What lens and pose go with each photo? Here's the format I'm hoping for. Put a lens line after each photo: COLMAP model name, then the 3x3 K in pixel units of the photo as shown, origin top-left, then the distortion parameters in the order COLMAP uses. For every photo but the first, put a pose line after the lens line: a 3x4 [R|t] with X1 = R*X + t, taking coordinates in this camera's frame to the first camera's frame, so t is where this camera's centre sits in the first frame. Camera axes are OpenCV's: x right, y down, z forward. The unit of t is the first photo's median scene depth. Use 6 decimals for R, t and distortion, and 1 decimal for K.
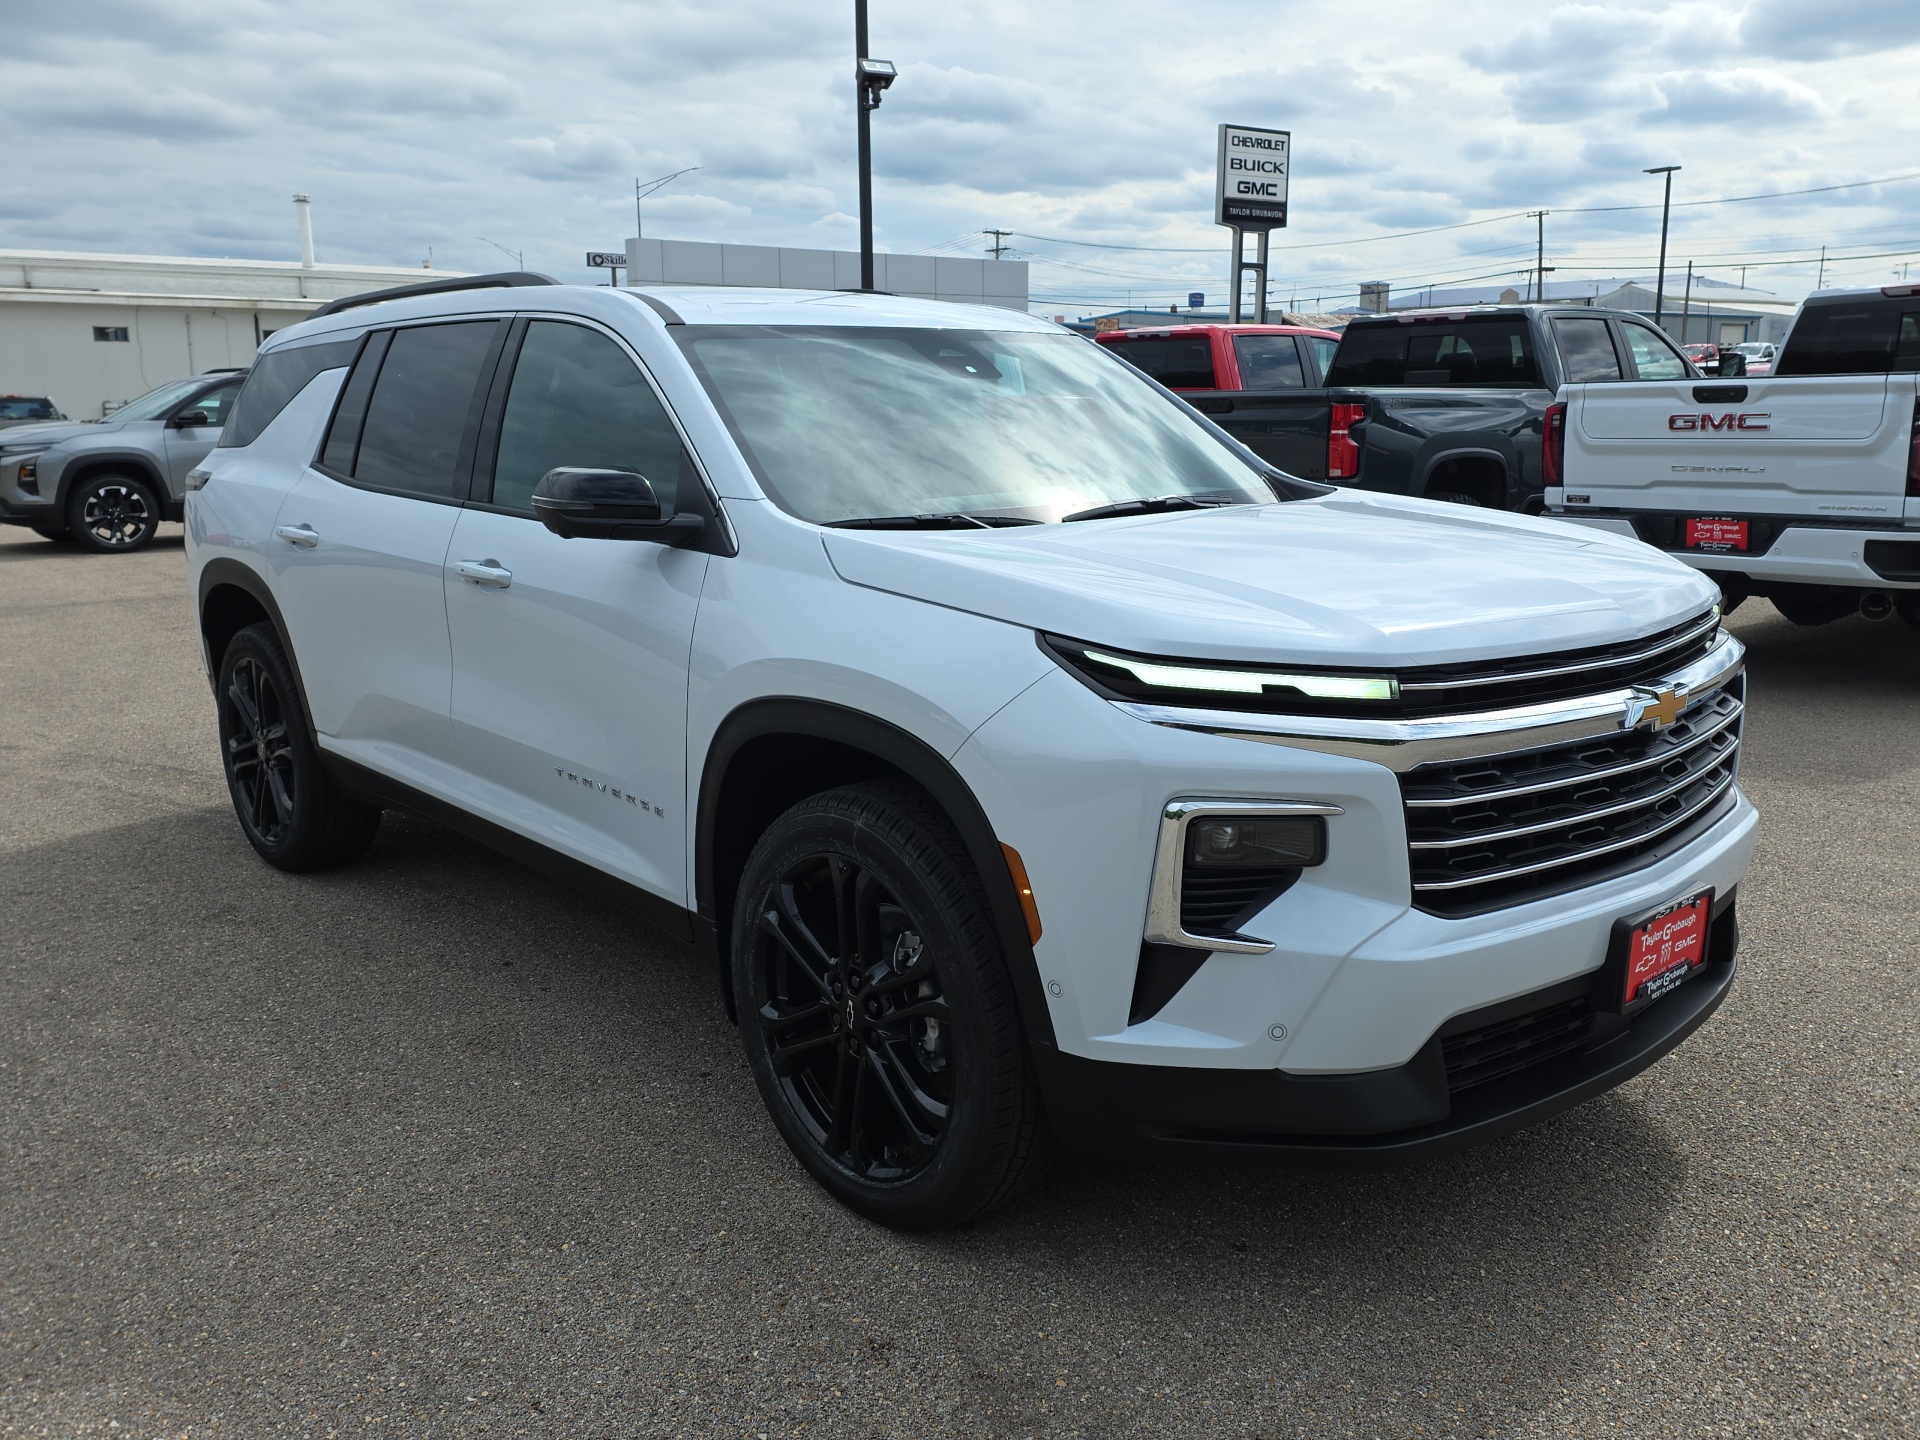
lens RADIAL K [[1596.4, 0, 971.2], [0, 1596.4, 686.5], [0, 0, 1]] dist [0.101569, -0.103616]
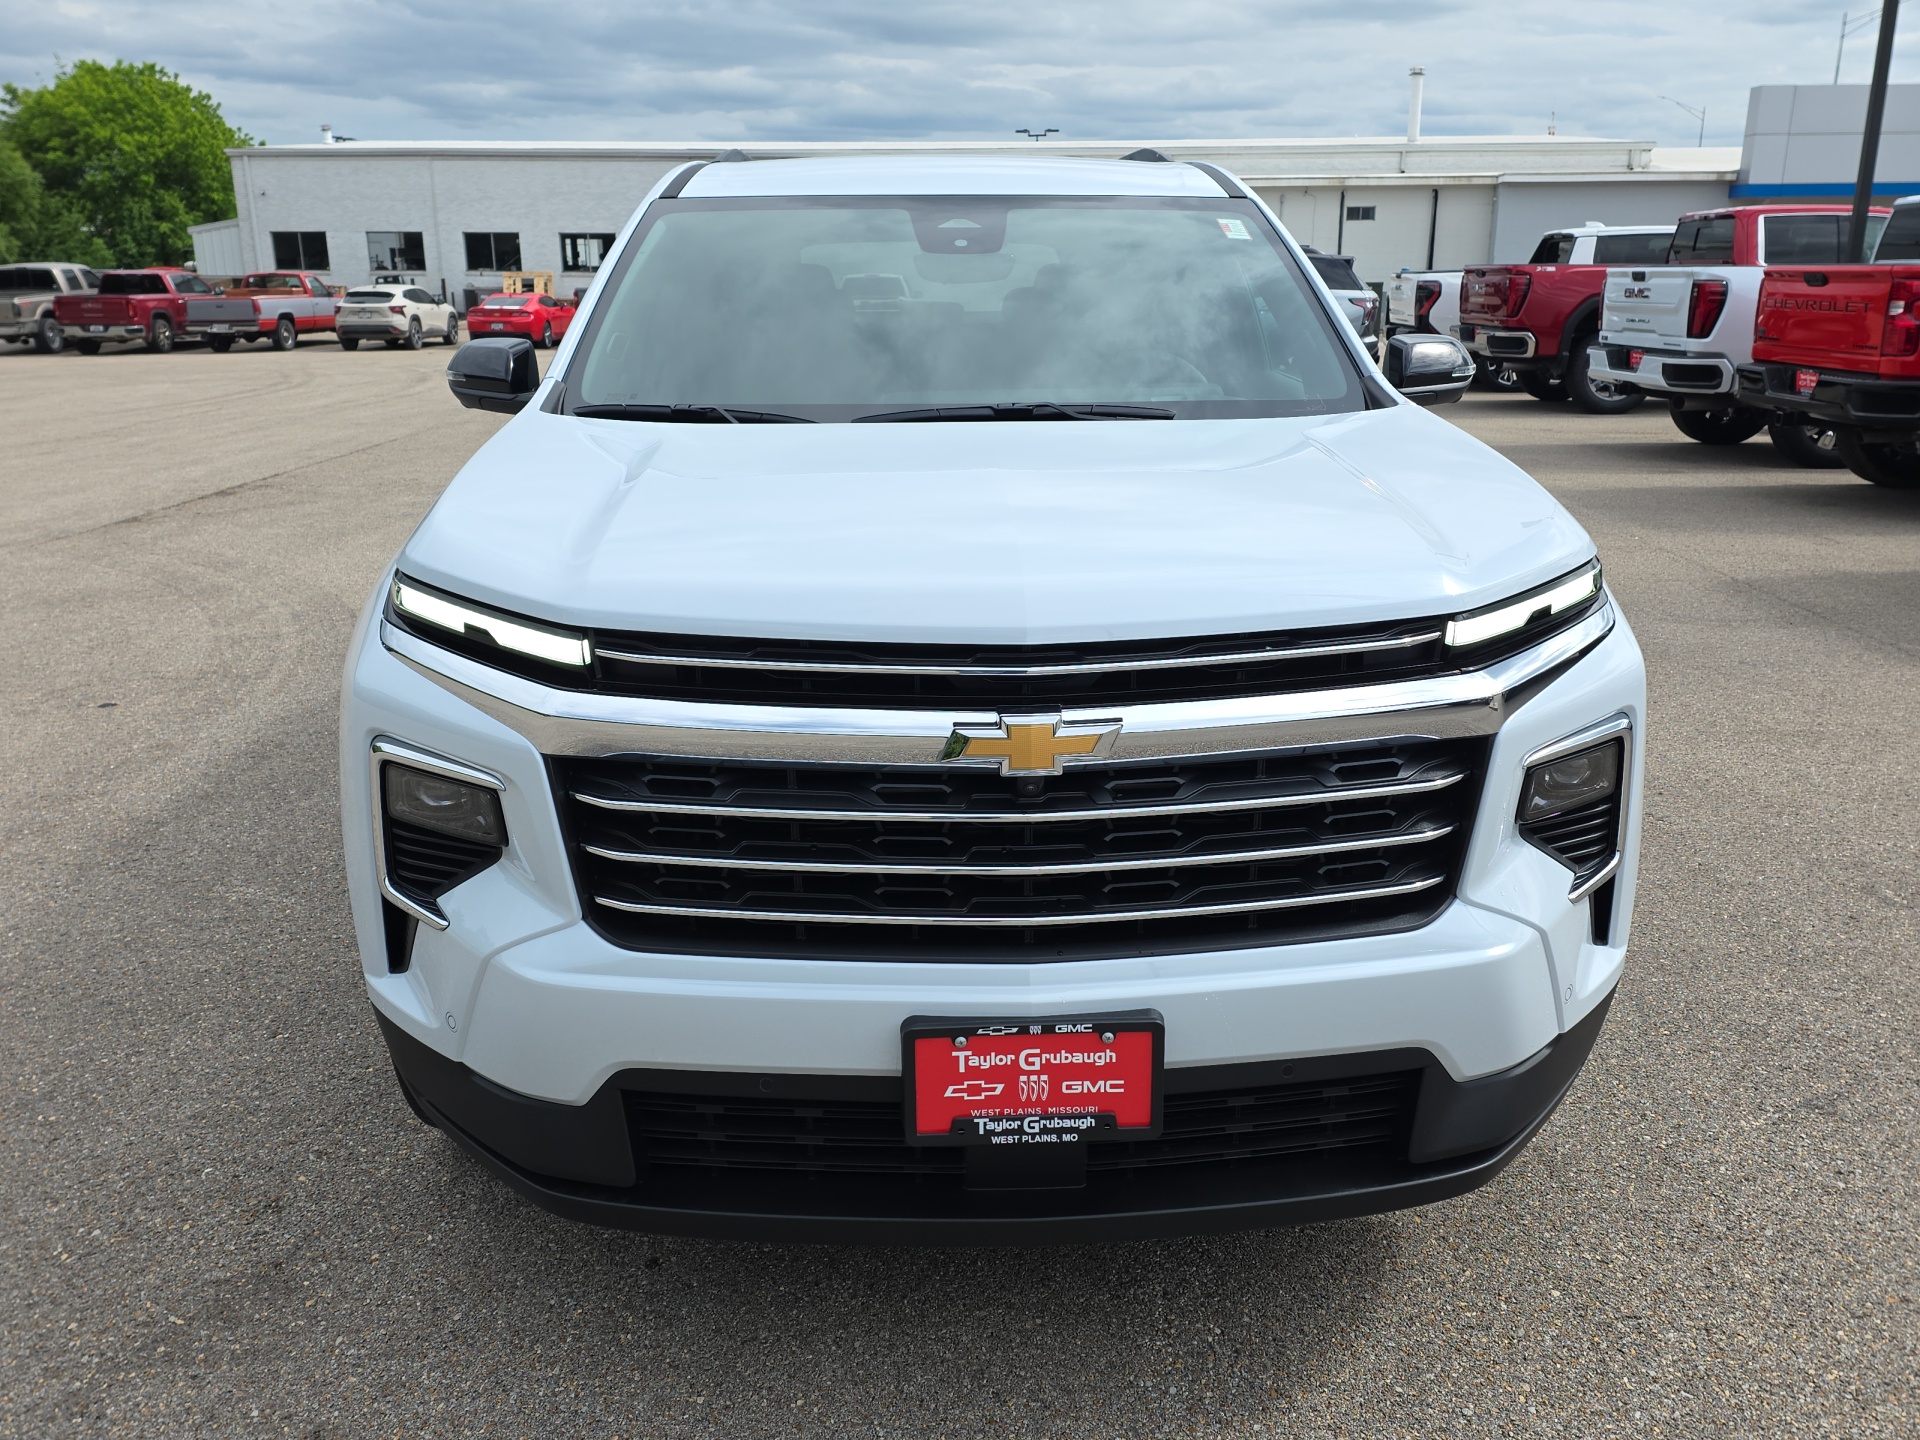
lens RADIAL K [[1596.4, 0, 971.2], [0, 1596.4, 686.5], [0, 0, 1]] dist [0.101569, -0.103616]
pose [[0.776932, 0.165789, -0.607364, 0.800548], [-0.120280, 0.986023, 0.115288, -0.086205], [0.617989, -0.016517, 0.786014, 0.433194]]
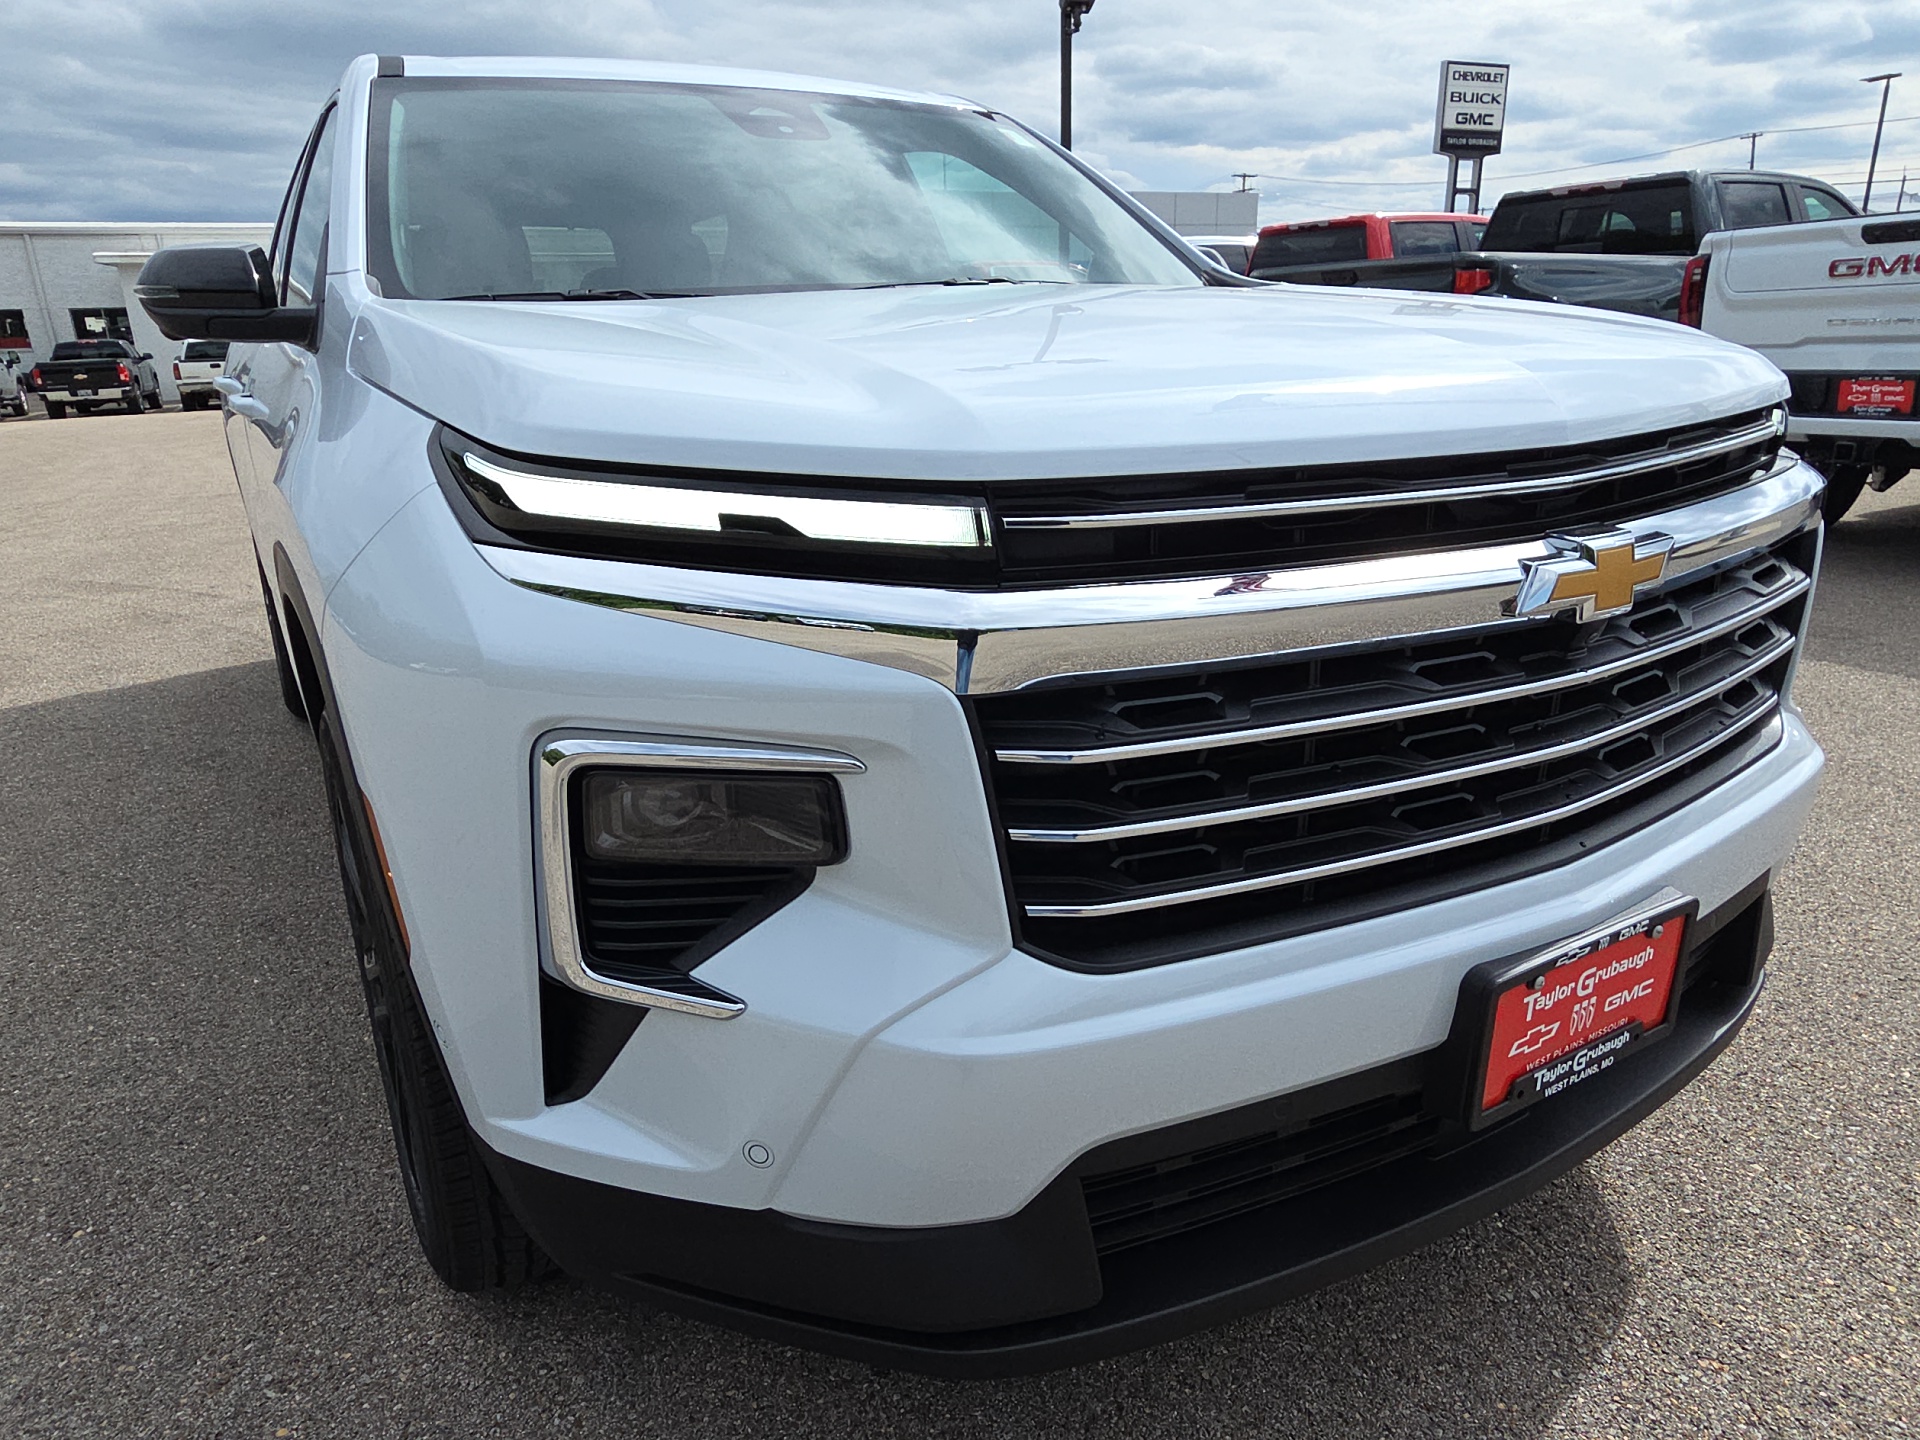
lens RADIAL K [[1250.4, 0, 954.1], [0, 1250.4, 723.7], [0, 0, 1]] dist [0.009604, -0.002117]
pose [[0.978388, 0.041463, -0.202577, 0.297535], [-0.015618, 0.991709, 0.127550, 0.011337], [0.206186, -0.121630, 0.970924, 0.543504]]
